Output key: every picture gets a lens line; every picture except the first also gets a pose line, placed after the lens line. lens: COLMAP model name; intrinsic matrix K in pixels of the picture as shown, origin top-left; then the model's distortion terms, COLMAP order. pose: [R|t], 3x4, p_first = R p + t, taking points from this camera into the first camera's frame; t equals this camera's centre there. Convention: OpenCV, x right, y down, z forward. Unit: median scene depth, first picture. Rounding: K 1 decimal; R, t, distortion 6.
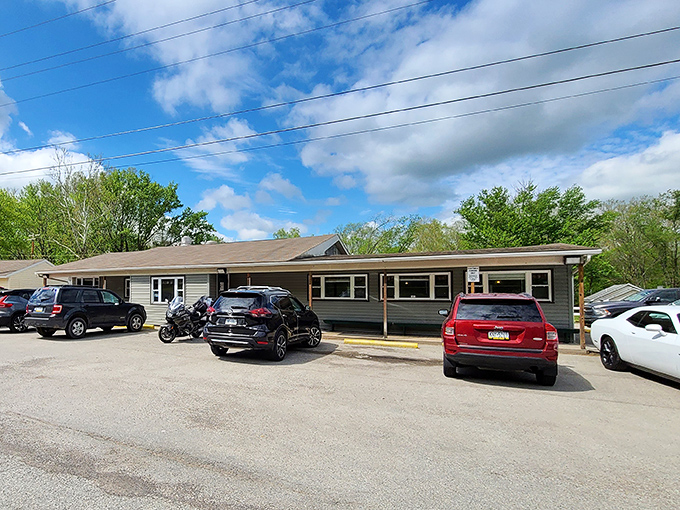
lens RADIAL K [[749.2, 0, 340.0], [0, 749.2, 255.0], [0, 0, 1]] dist [0.004431, 0.011331]
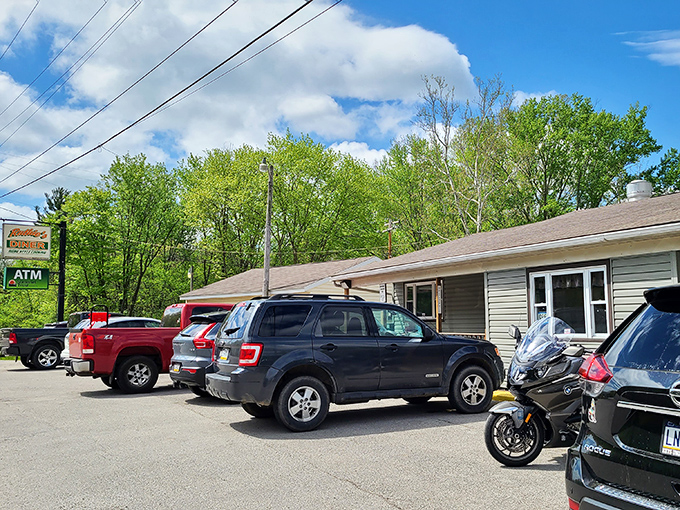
lens RADIAL K [[749.2, 0, 340.0], [0, 749.2, 255.0], [0, 0, 1]] dist [0.004431, 0.011331]
pose [[0.764825, -0.074224, -0.639948, -0.070175], [0.049115, 0.997168, -0.056956, 0.038360], [0.642363, 0.012131, 0.766304, 0.625652]]
